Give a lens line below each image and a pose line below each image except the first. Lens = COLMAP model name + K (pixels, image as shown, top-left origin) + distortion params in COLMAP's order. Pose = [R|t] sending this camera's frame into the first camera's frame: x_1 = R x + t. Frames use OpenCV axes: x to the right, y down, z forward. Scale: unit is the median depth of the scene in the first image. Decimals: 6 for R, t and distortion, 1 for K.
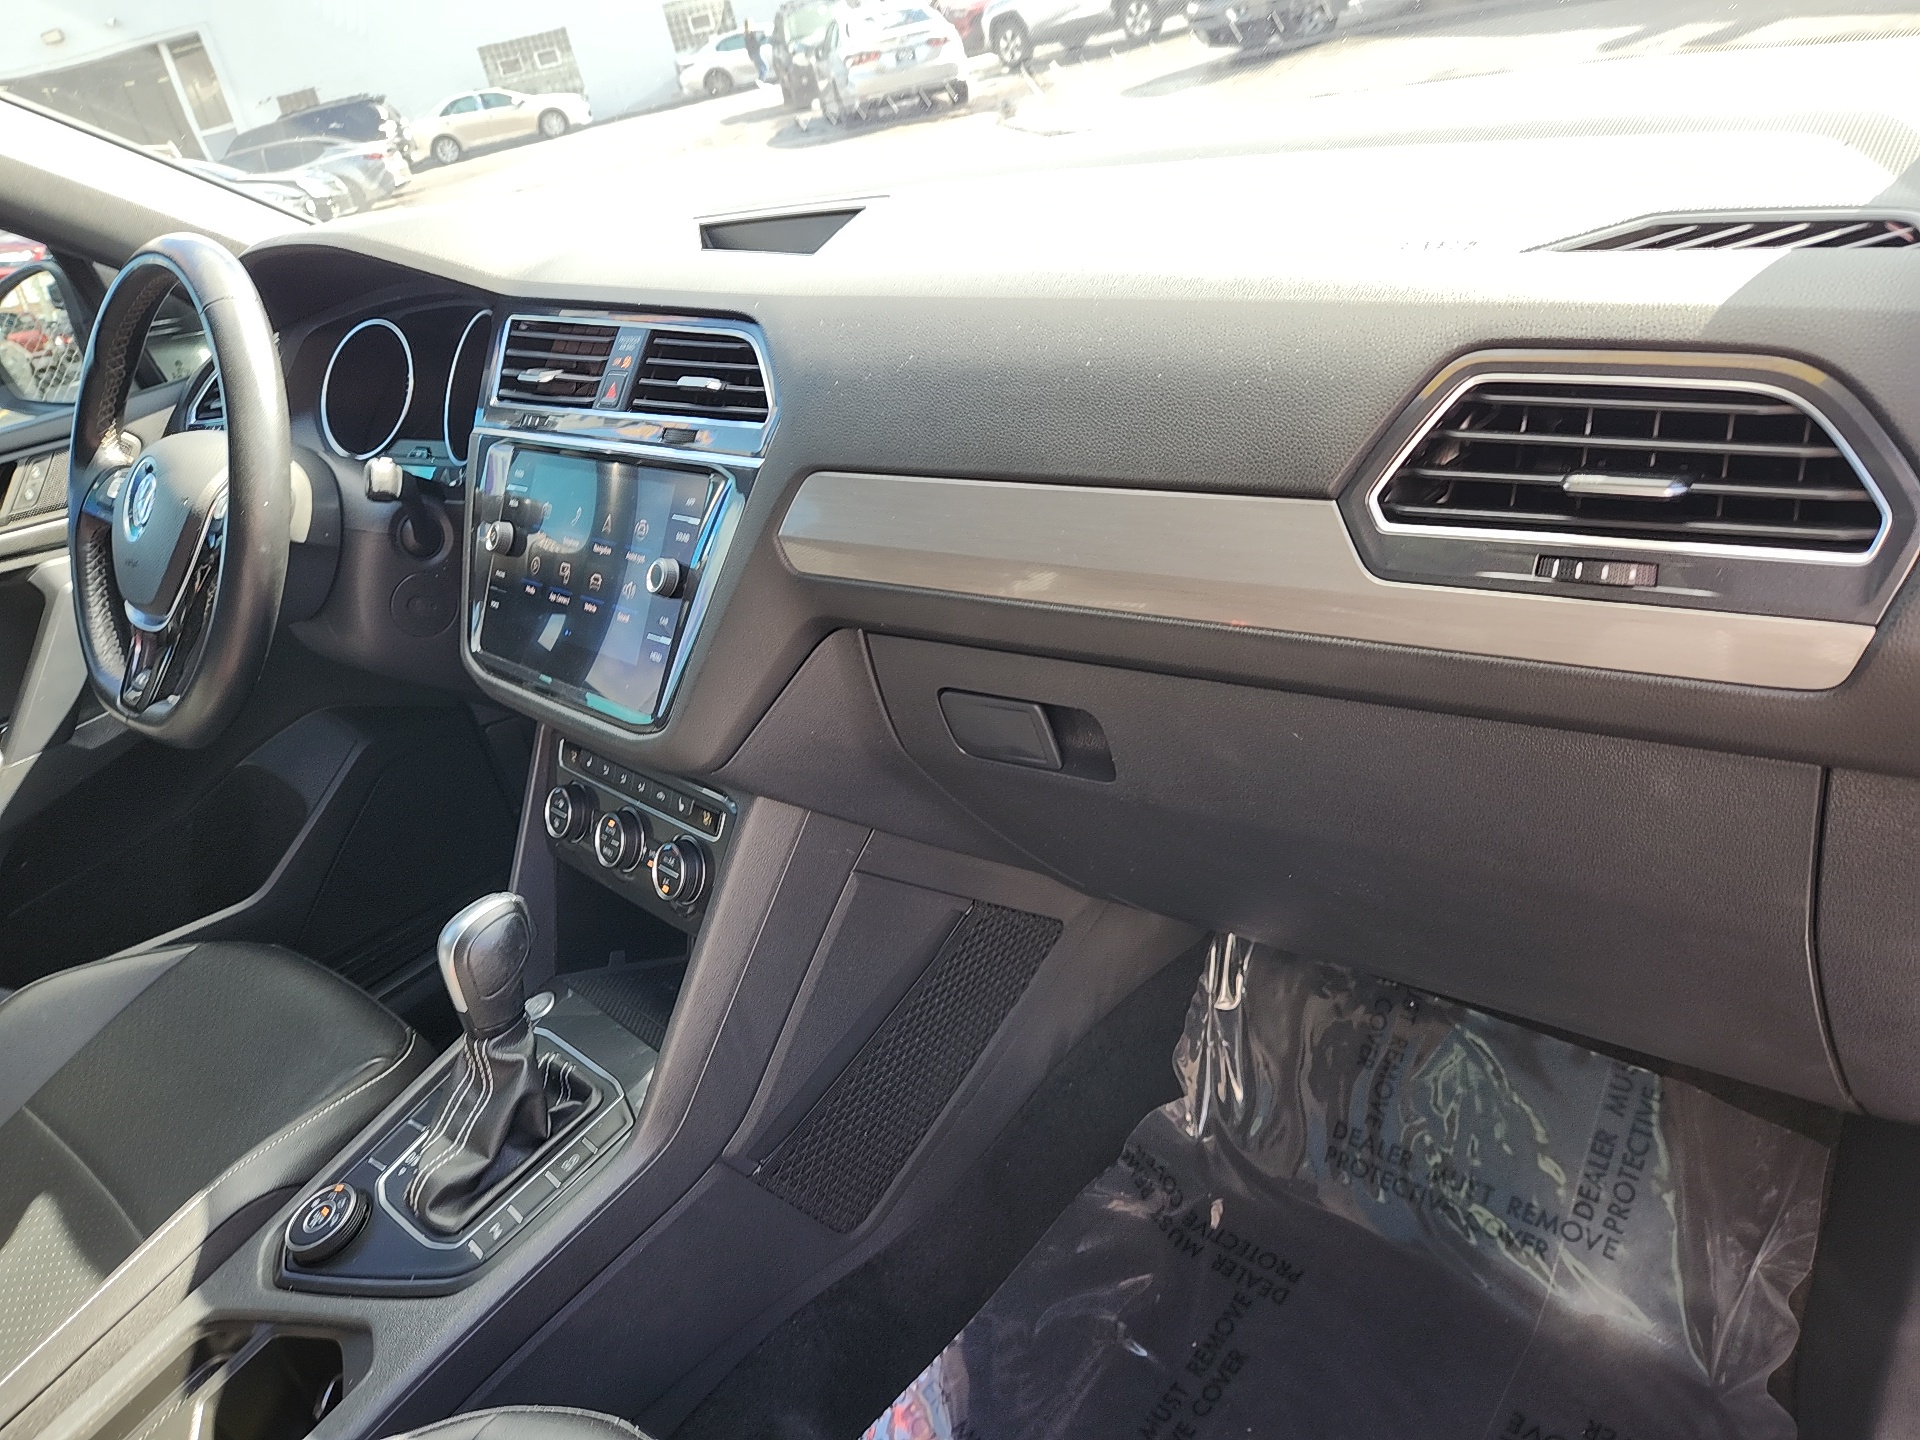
lens RADIAL K [[1300.9, 0, 960.0], [0, 1300.9, 720.0], [0, 0, 1]] dist [0.024953, 0.000408]
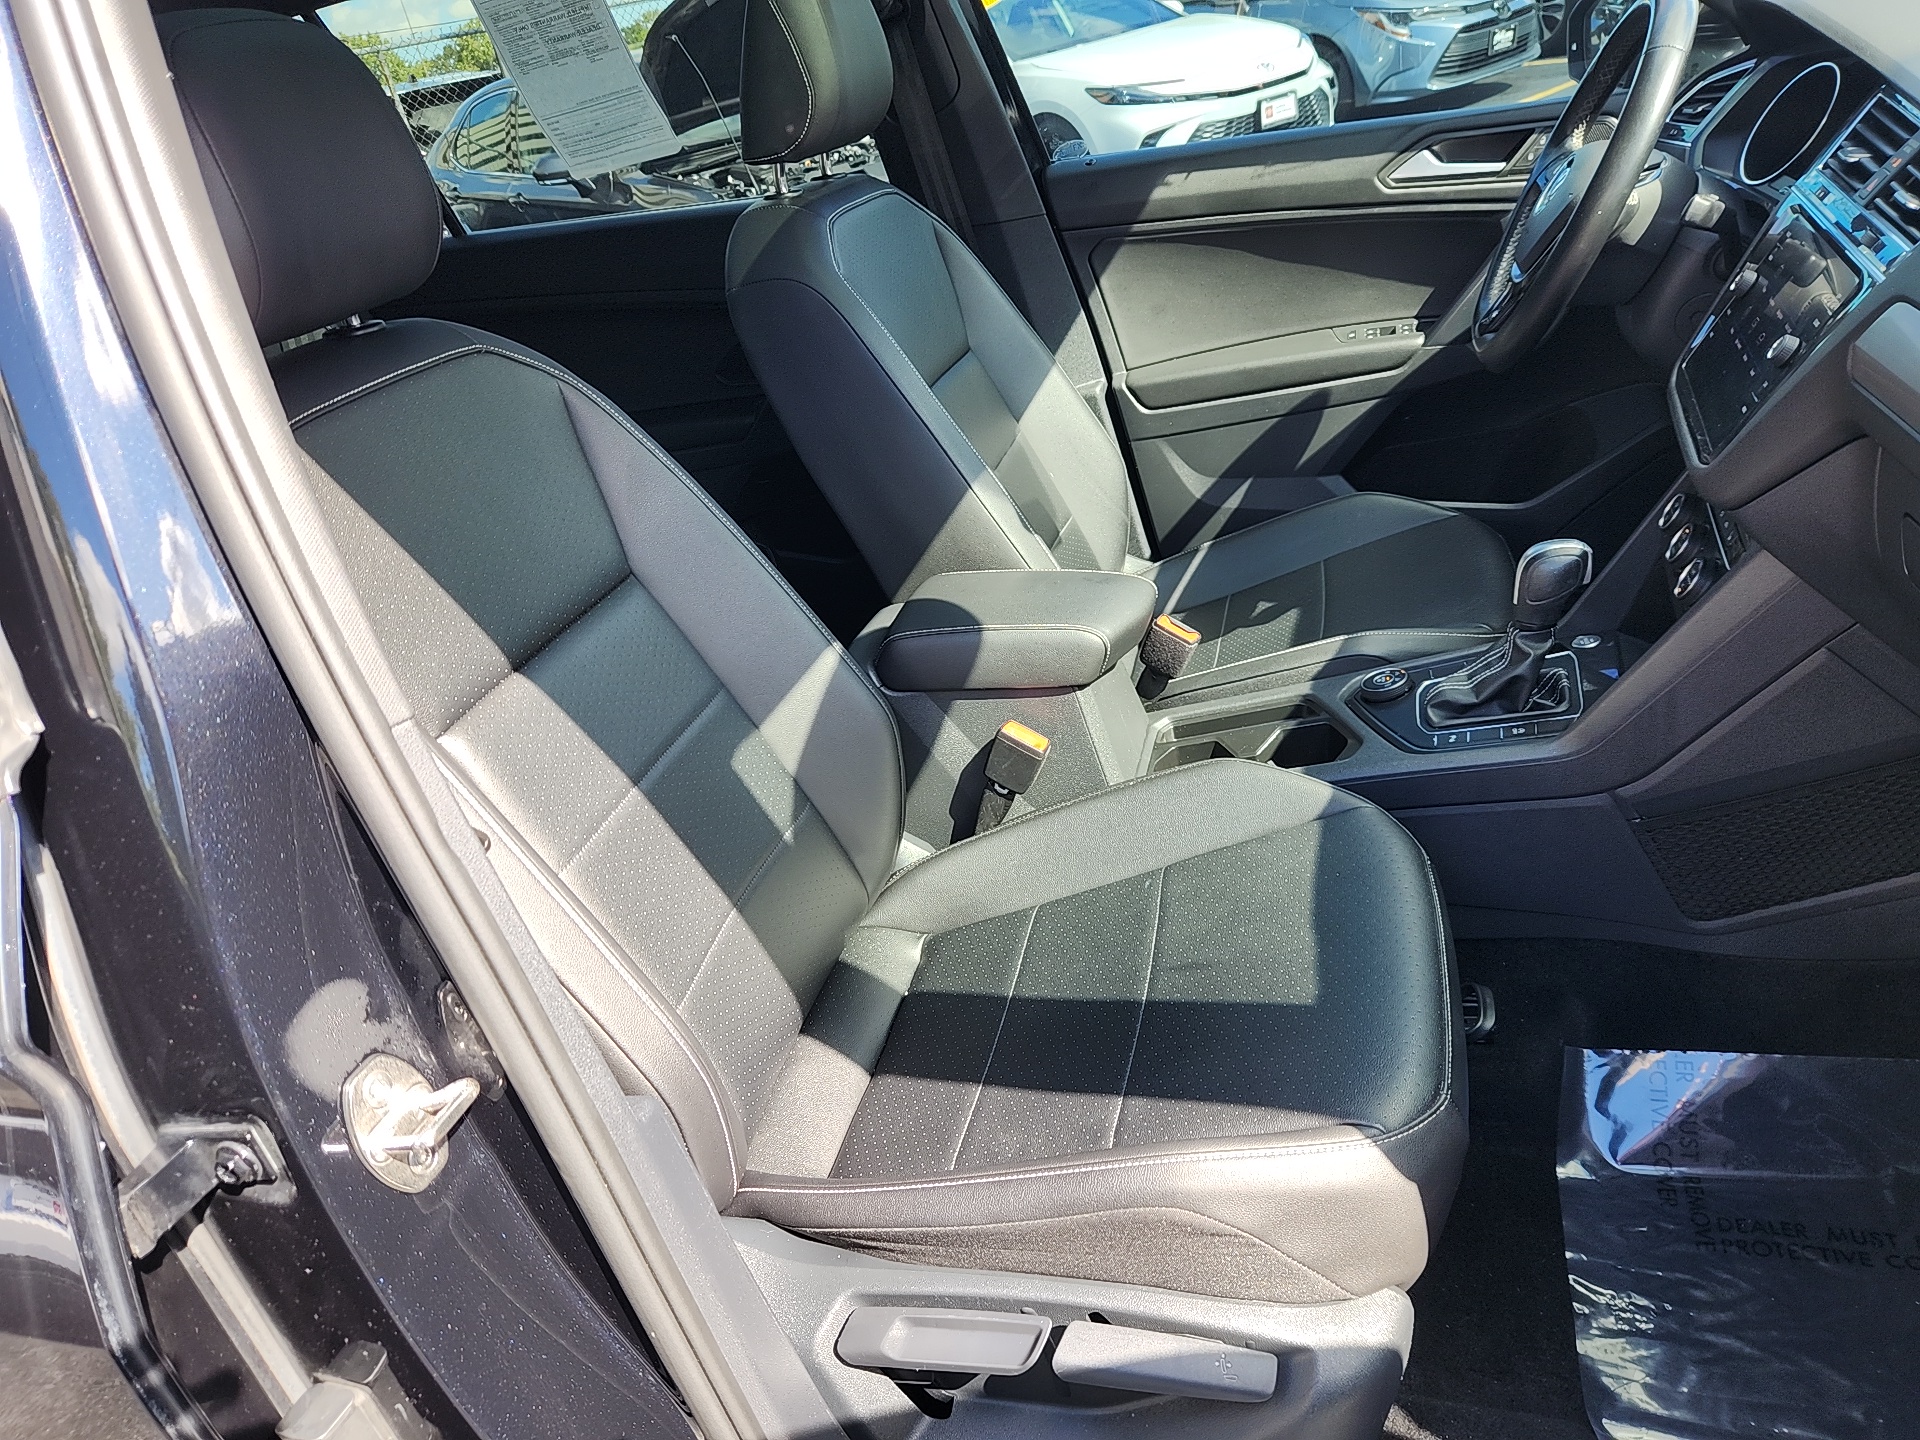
lens RADIAL K [[1317.7, 0, 981.2], [0, 1317.7, 697.4], [0, 0, 1]] dist [0.035164, -0.057707]
pose [[0.463667, 0.500214, -0.731299, 0.449763], [-0.322595, 0.864042, 0.386476, -0.057763], [0.825194, 0.056717, 0.561994, -0.280488]]
